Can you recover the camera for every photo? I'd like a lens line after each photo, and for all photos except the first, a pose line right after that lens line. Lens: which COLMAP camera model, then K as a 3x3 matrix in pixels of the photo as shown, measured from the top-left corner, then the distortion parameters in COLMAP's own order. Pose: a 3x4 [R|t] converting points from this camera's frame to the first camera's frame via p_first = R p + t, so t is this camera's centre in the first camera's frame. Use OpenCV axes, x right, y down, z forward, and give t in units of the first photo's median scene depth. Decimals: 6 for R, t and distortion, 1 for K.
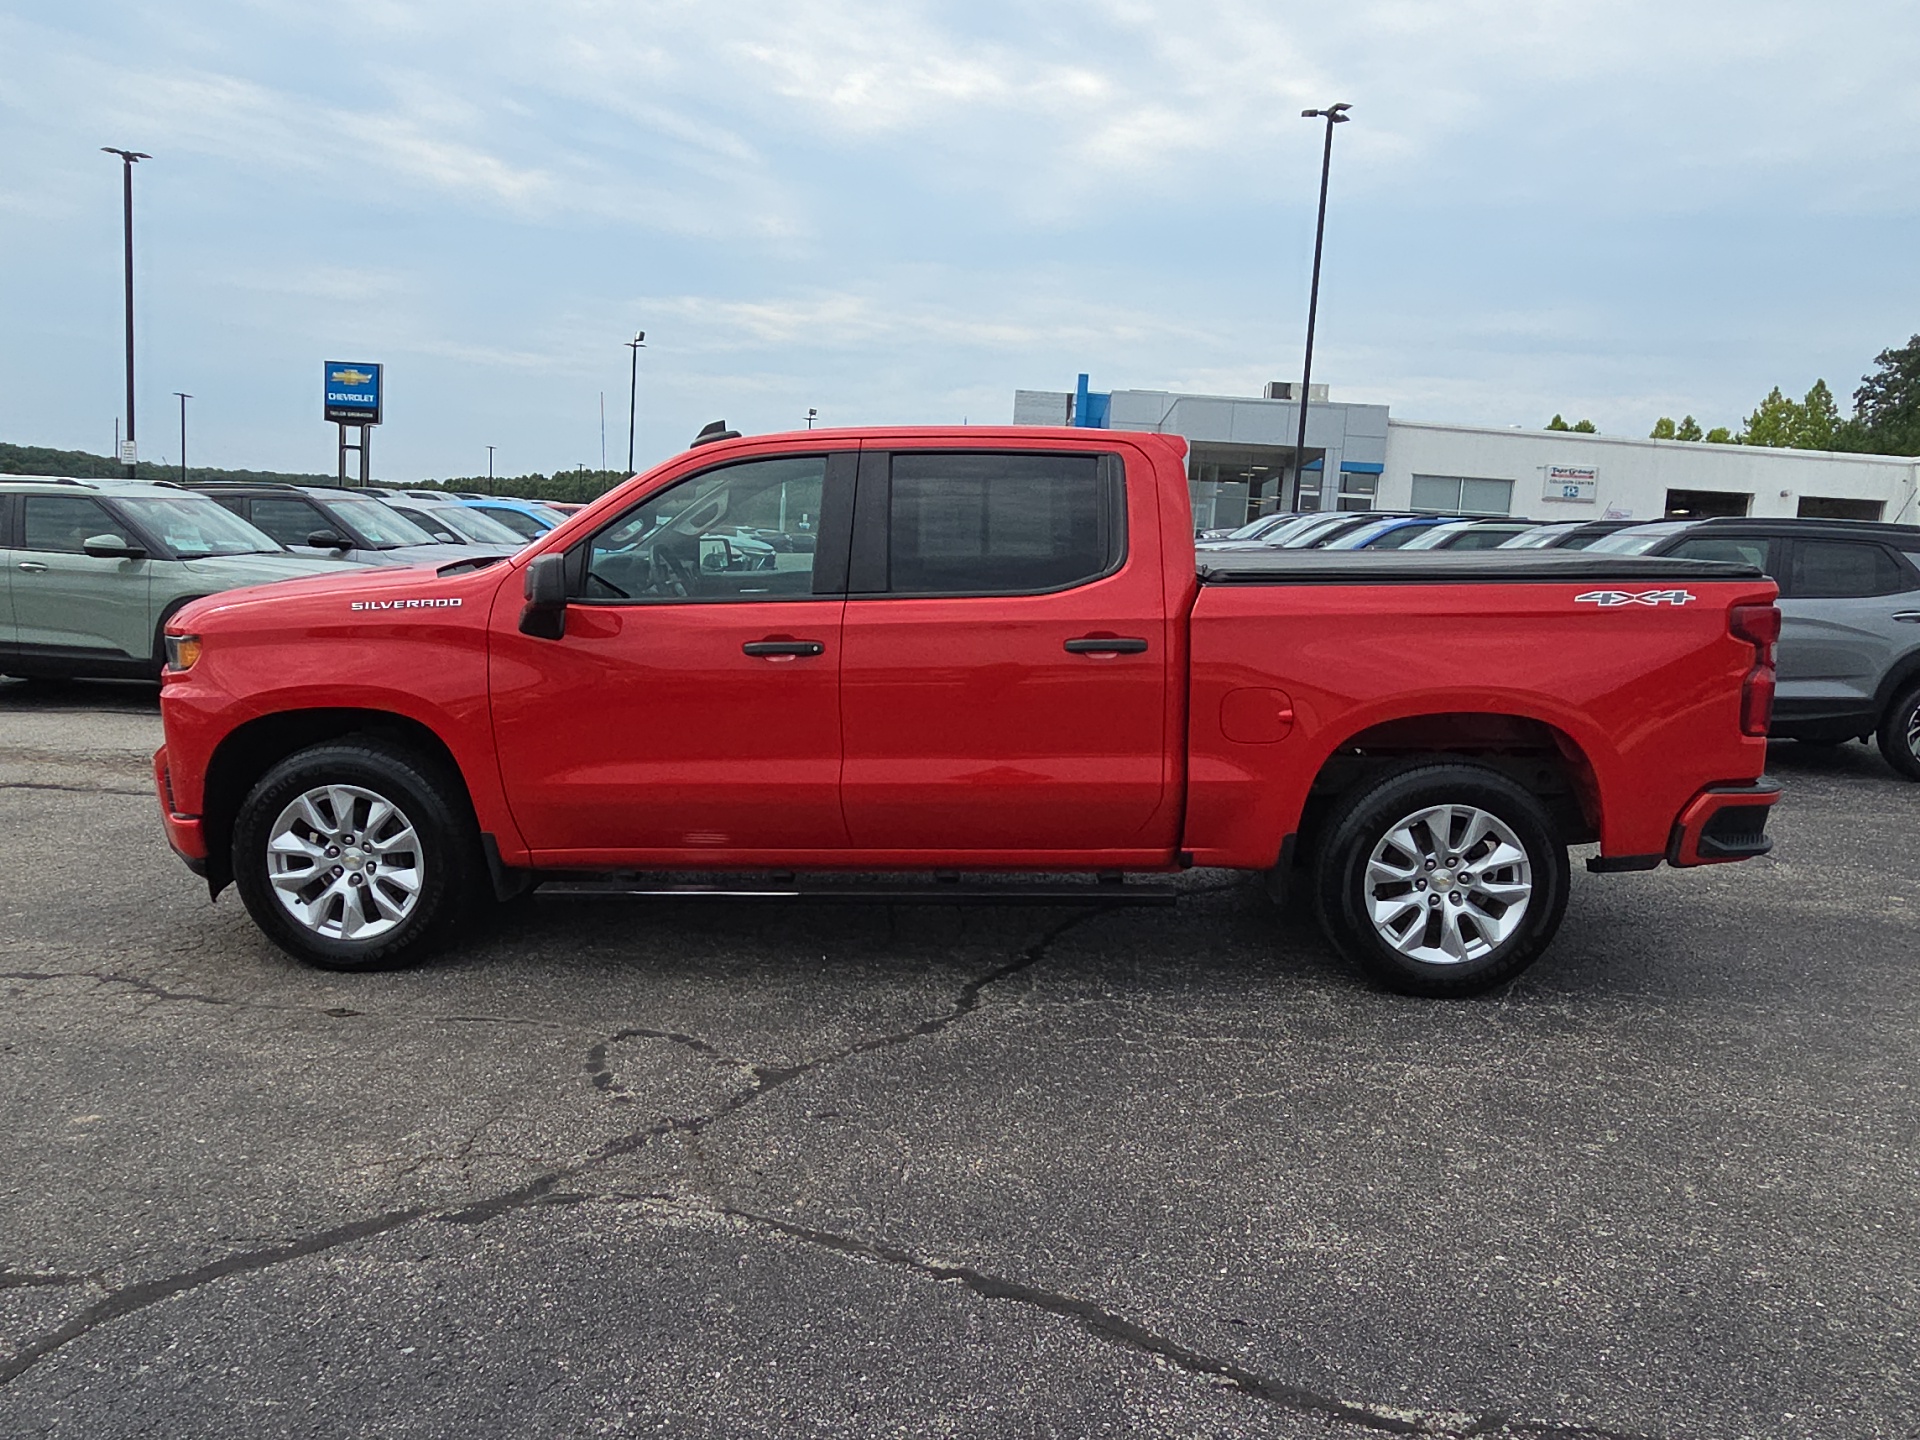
lens RADIAL K [[1364.0, 0, 945.3], [0, 1364.0, 717.8], [0, 0, 1]] dist [0.001843, 0.001963]
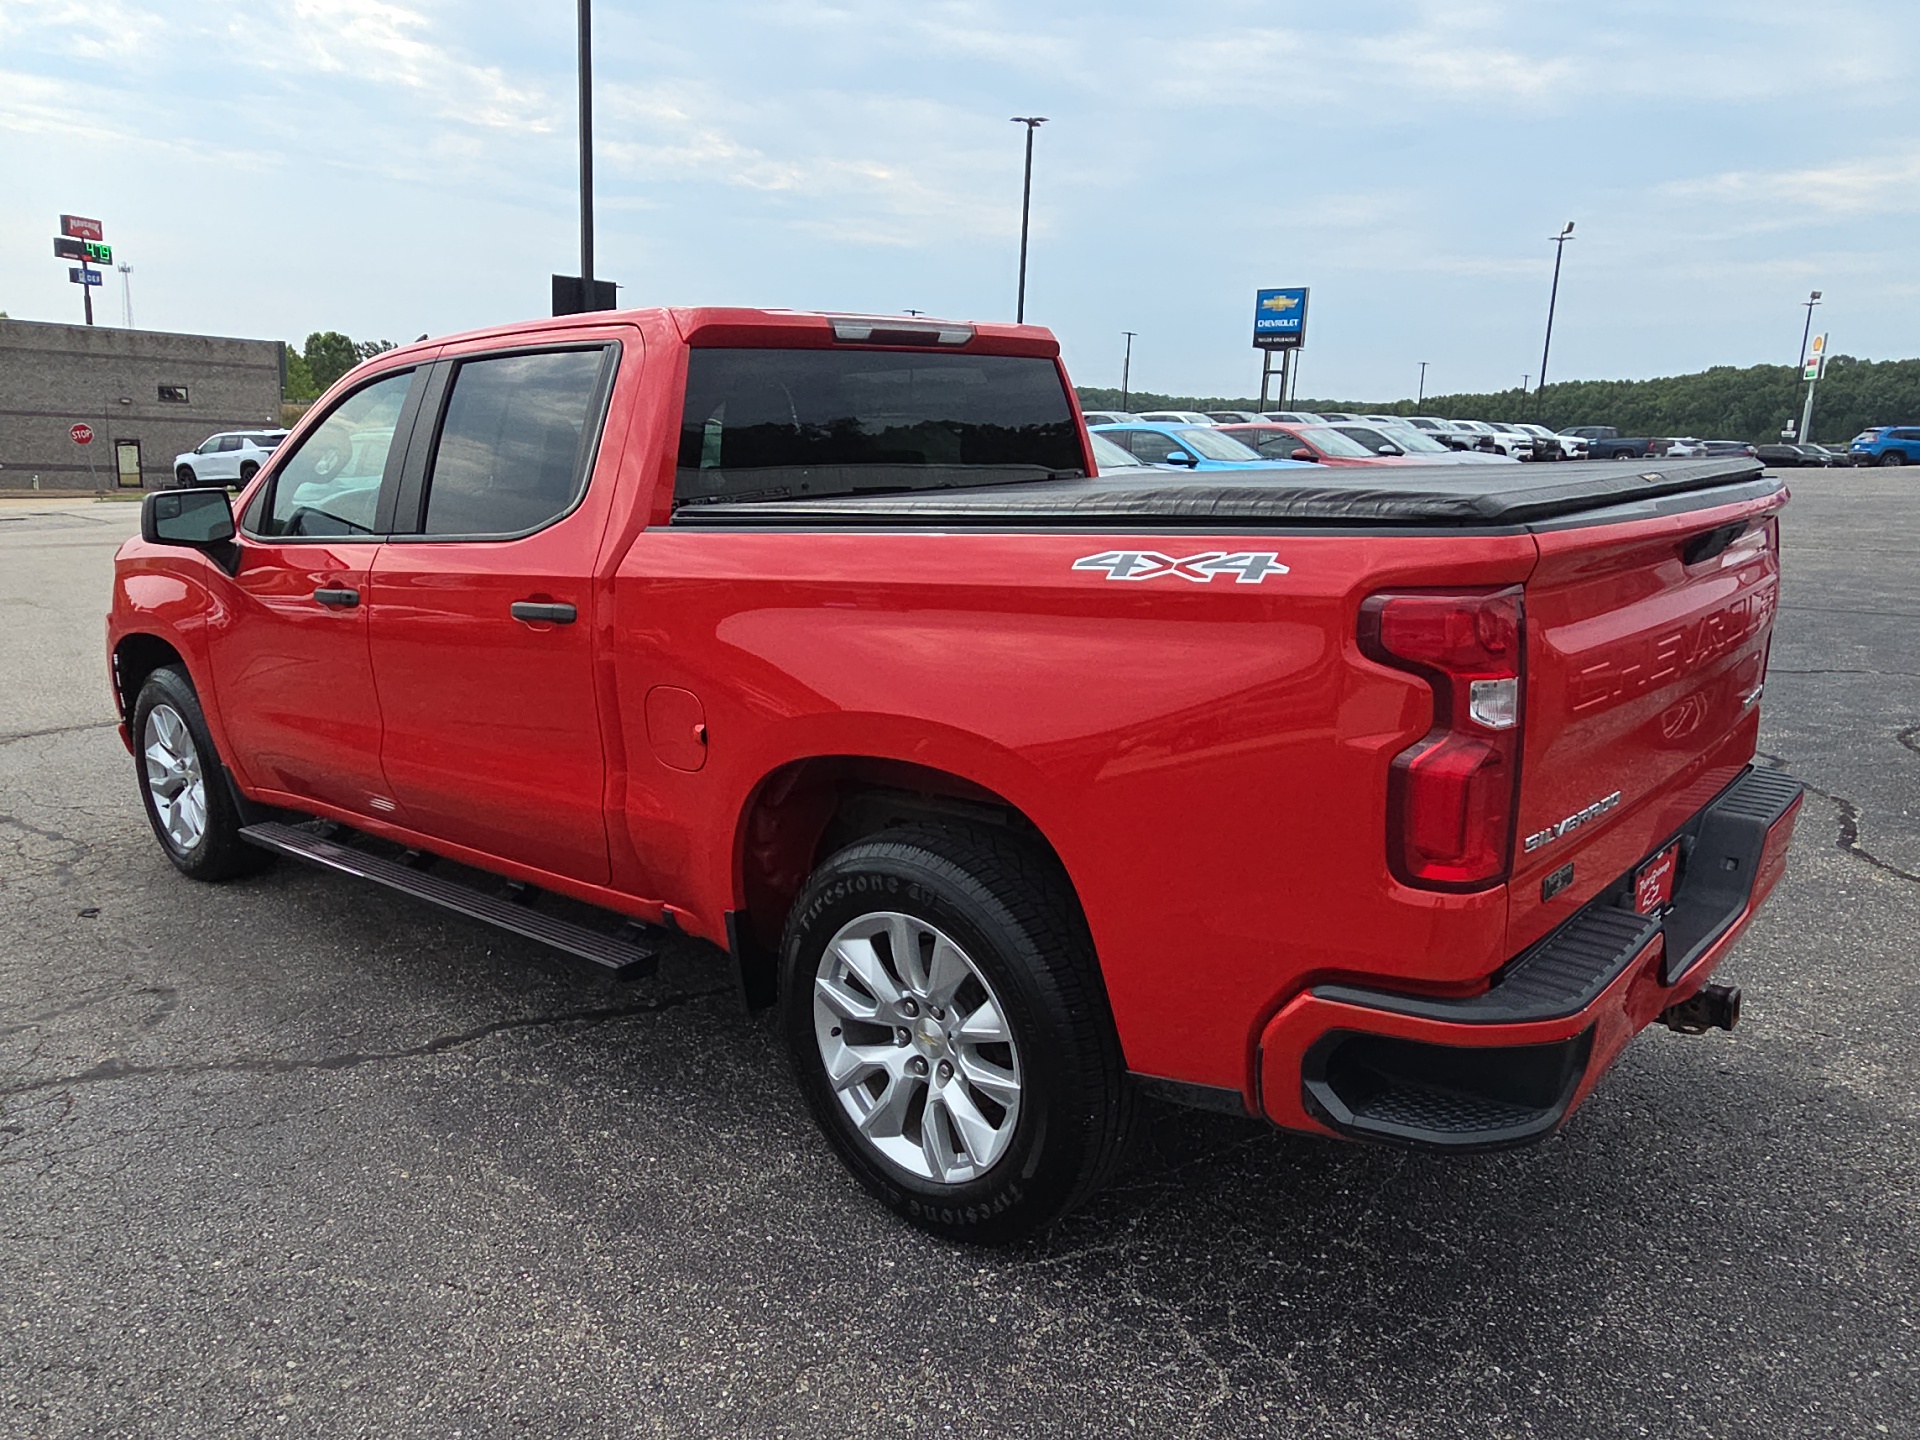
lens RADIAL K [[1364.0, 0, 945.3], [0, 1364.0, 717.8], [0, 0, 1]] dist [0.001843, 0.001963]
pose [[0.780937, 0.097159, -0.617006, 0.700356], [-0.061529, 0.994990, 0.078803, -0.063063], [0.621571, -0.023577, 0.783003, 0.532085]]
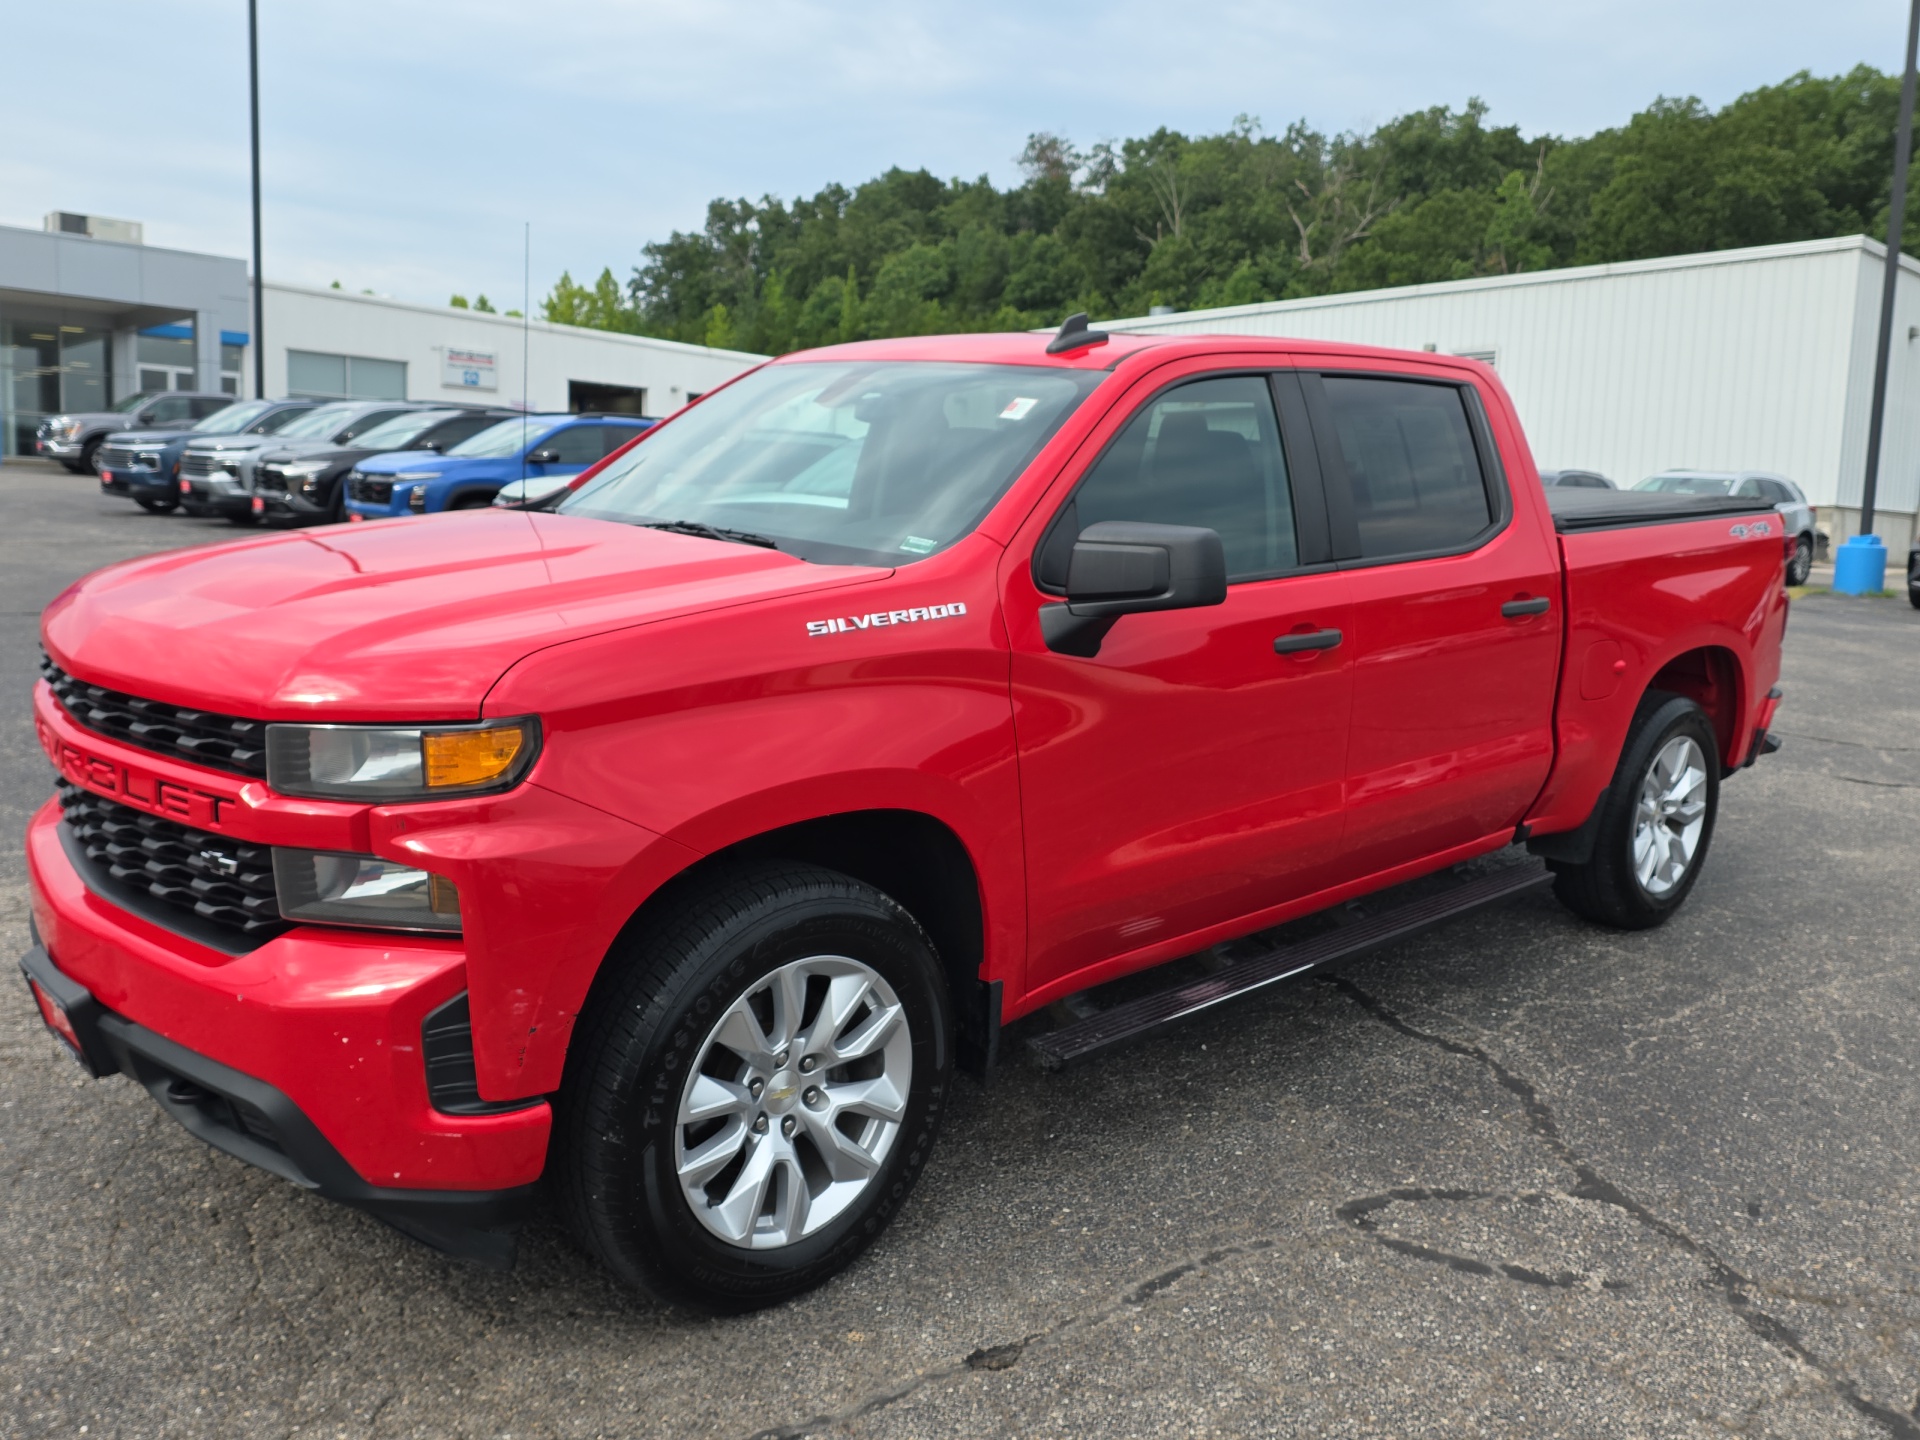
lens RADIAL K [[1602.5, 0, 963.9], [0, 1602.5, 675.7], [0, 0, 1]] dist [0.069794, -0.062261]
pose [[0.695948, -0.098197, 0.711346, -0.829858], [0.081538, 0.995005, 0.057582, -0.092356], [-0.713447, 0.017927, 0.700479, 0.502988]]
